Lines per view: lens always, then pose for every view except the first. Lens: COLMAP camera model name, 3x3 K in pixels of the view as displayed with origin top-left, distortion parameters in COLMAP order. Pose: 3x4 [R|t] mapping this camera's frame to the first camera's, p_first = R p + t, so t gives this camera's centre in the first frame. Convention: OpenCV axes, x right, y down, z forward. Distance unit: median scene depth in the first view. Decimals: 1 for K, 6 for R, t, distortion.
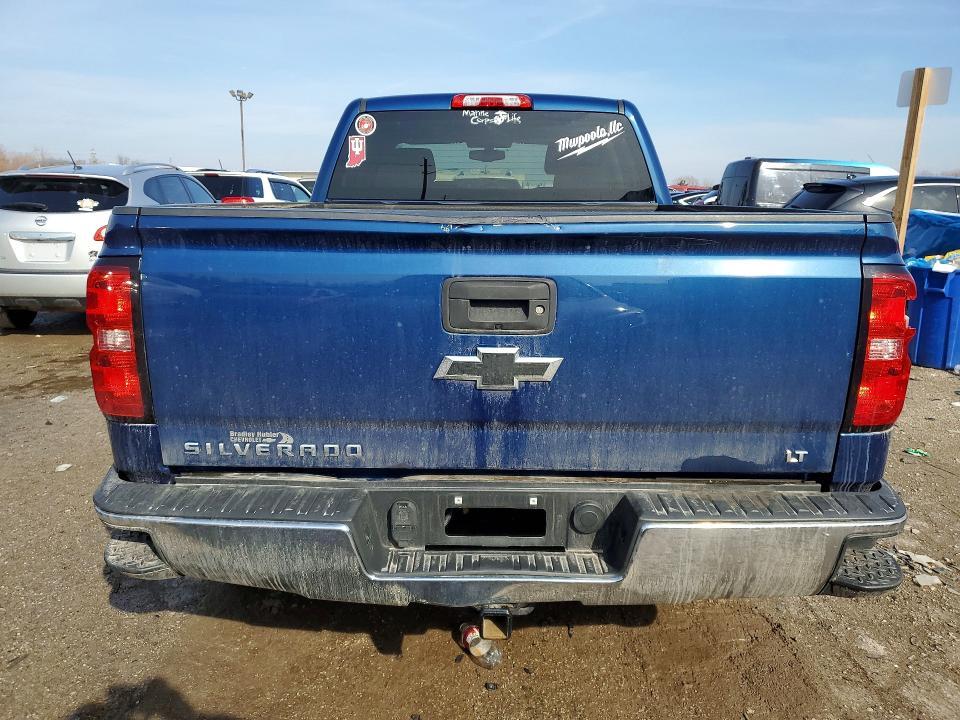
lens RADIAL K [[761.2, 0, 475.3], [0, 761.2, 372.1], [0, 0, 1]] dist [-0.004521, -0.006208]
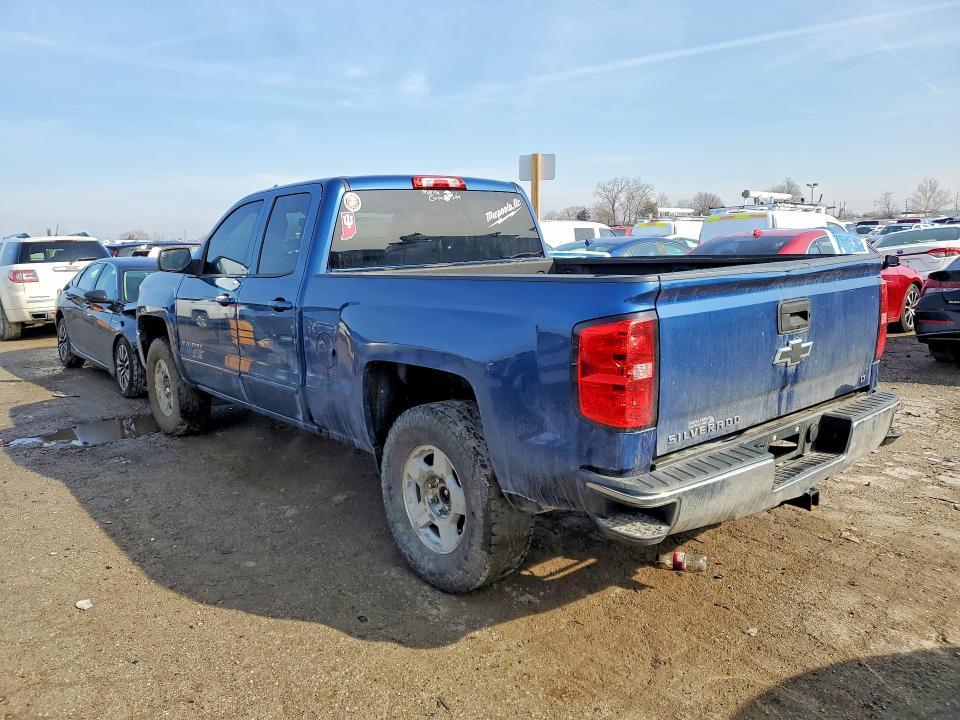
lens RADIAL K [[749.0, 0, 482.2], [0, 749.0, 388.1], [0, 0, 1]] dist [0.007415, 0.000907]
pose [[0.760660, -0.161228, 0.628810, -0.735190], [0.191667, 0.981261, 0.019740, -0.043712], [-0.620210, 0.105507, 0.777308, 0.059414]]
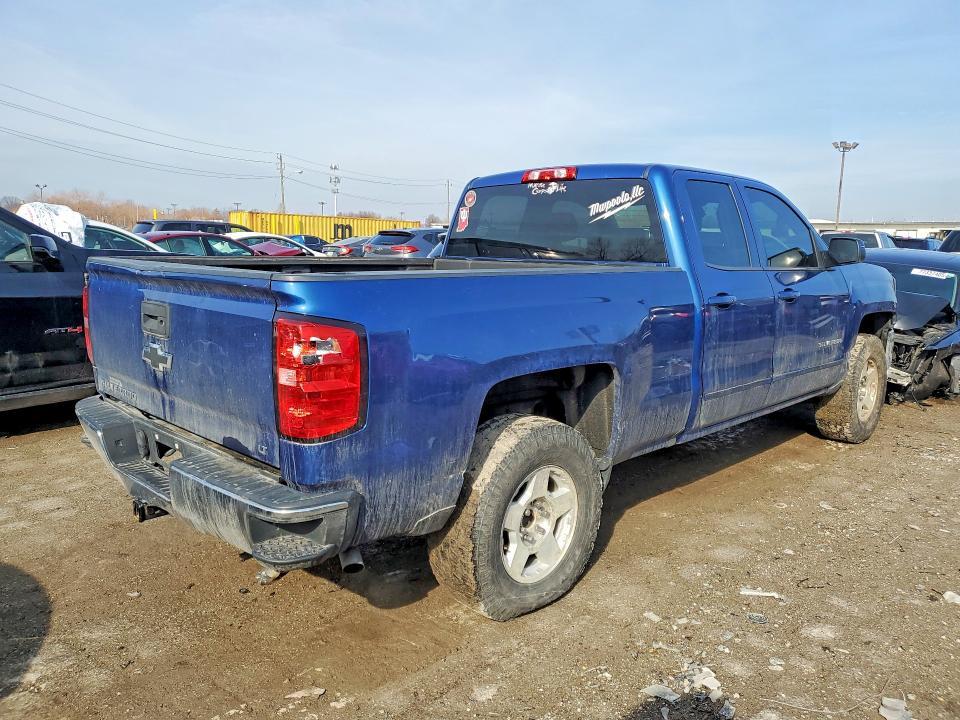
lens RADIAL K [[761.8, 0, 480.0], [0, 761.8, 360.0], [0, 0, 1]] dist [0.007450, 0.001958]
pose [[0.704173, 0.111364, -0.701241, 0.794166], [-0.167214, 0.985855, -0.011349, -0.046742], [0.690058, 0.125248, 0.712834, 0.135704]]
